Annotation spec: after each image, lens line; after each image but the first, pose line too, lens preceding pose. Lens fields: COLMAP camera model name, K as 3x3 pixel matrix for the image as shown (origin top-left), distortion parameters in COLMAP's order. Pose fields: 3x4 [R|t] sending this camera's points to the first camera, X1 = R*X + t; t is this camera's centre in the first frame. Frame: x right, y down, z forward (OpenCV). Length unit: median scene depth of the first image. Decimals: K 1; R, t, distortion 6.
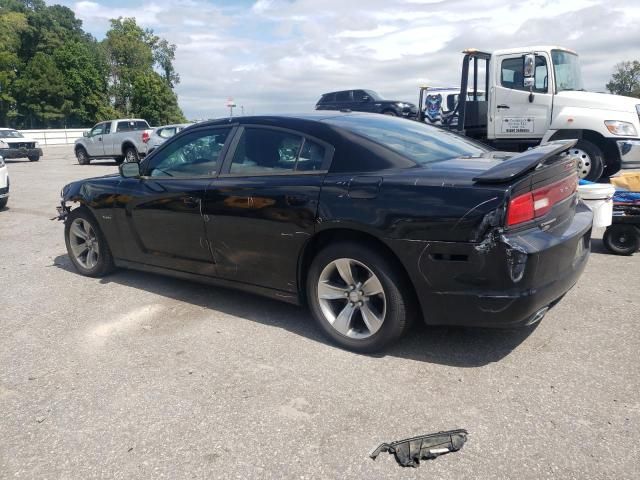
lens RADIAL K [[467.4, 0, 320.0], [0, 467.4, 240.0], [0, 0, 1]] dist [0.006623, 0.003231]
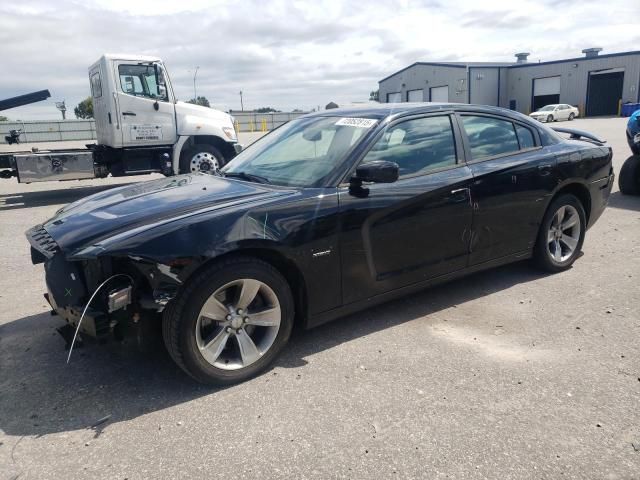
lens RADIAL K [[488.6, 0, 320.0], [0, 488.6, 240.0], [0, 0, 1]] dist [0.002566, 0.000424]
pose [[0.348508, -0.203012, 0.915056, -0.464655], [0.243459, 0.962361, 0.120784, -0.064748], [-0.905135, 0.180684, 0.384816, 0.324460]]
